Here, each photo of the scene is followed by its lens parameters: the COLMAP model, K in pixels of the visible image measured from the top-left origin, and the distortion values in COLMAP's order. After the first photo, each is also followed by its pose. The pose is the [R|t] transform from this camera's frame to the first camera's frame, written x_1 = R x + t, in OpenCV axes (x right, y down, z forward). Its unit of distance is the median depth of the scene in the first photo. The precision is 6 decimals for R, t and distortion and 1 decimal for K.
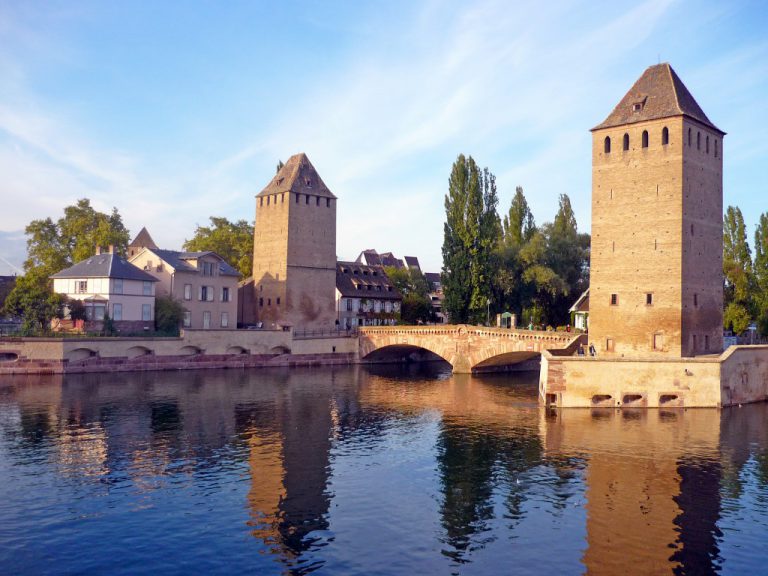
lens RADIAL K [[763.4, 0, 385.9], [0, 763.4, 294.2], [0, 0, 1]] dist [-0.073958, 0.000000]
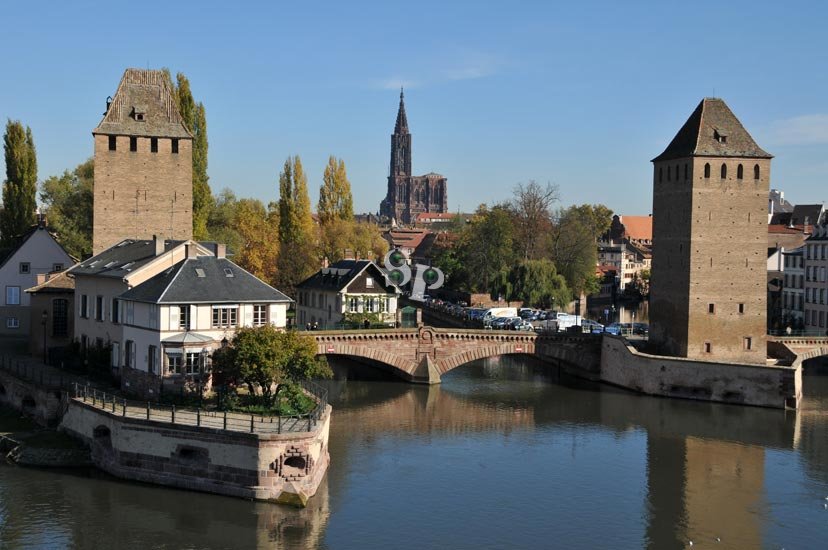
lens RADIAL K [[1152.5, 0, 413.7], [0, 1152.5, 290.5], [0, 0, 1]] dist [0.186913, 0.000000]
pose [[0.477749, -0.050454, 0.877046, -1.469762], [-0.033676, 0.996564, 0.075674, -0.139343], [-0.877850, -0.065689, 0.474409, 0.557838]]
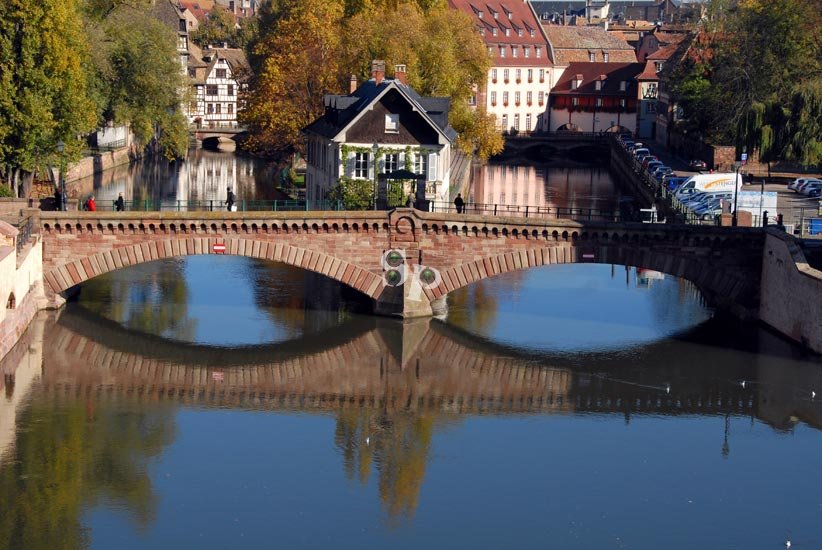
lens RADIAL K [[1973.5, 0, 397.6], [0, 1973.5, 274.6], [0, 0, 1]] dist [0.759183, 0.000000]
pose [[0.638501, -0.093025, 0.763978, -1.126475], [-0.034299, 0.988243, 0.148997, -0.135348], [-0.768856, -0.121338, 0.627803, 0.367755]]
